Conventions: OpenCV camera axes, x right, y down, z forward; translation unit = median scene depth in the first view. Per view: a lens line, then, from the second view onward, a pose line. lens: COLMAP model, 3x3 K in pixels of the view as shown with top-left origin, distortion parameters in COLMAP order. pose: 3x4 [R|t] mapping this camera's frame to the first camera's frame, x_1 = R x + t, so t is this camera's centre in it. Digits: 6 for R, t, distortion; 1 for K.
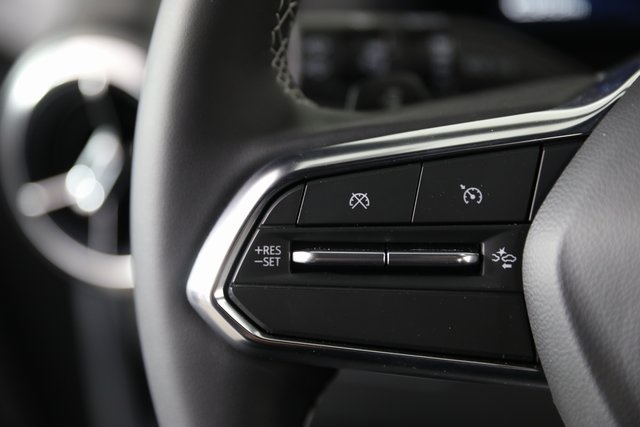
lens RADIAL K [[989.8, 0, 320.0], [0, 989.8, 213.5], [0, 0, 1]] dist [0.005923, 0.005210]
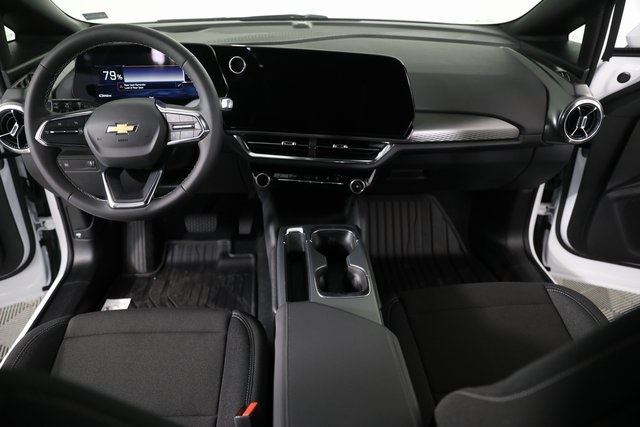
lens RADIAL K [[433.2, 0, 320.0], [0, 433.2, 213.5], [0, 0, 1]] dist [-0.115037, 0.085378]
pose [[0.906821, -0.104952, 0.408240, 0.461385], [0.069846, 0.992532, 0.100013, 0.477442], [-0.415688, -0.062180, 0.907379, -2.730535]]
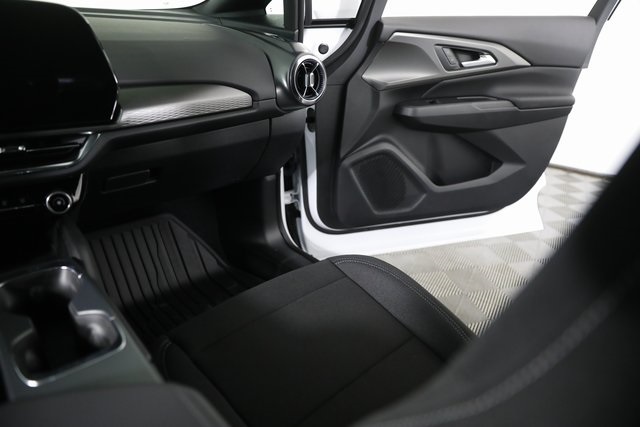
lens RADIAL K [[433.2, 0, 320.0], [0, 433.2, 213.5], [0, 0, 1]] dist [-0.115037, 0.085378]
pose [[0.455342, -0.250680, 0.854297, 0.961803], [0.295564, 0.947687, 0.120548, 0.881384], [-0.839825, 0.197609, 0.505613, -1.839685]]
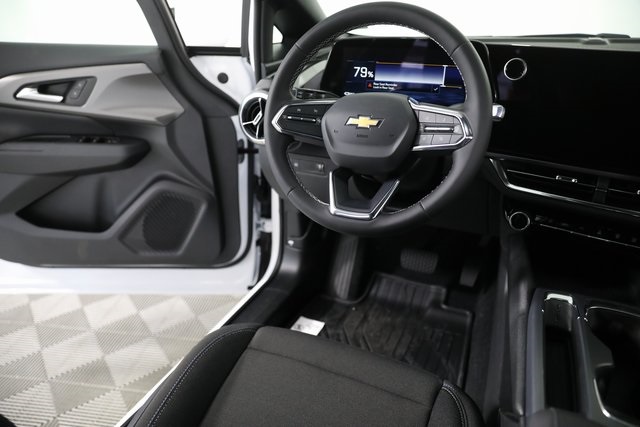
lens RADIAL K [[433.2, 0, 320.0], [0, 433.2, 213.5], [0, 0, 1]] dist [-0.115037, 0.085378]
pose [[0.991153, 0.122582, -0.050876, 0.409870], [-0.122398, 0.992458, 0.006726, 0.636443], [0.051317, -0.000439, 0.998682, -1.869834]]
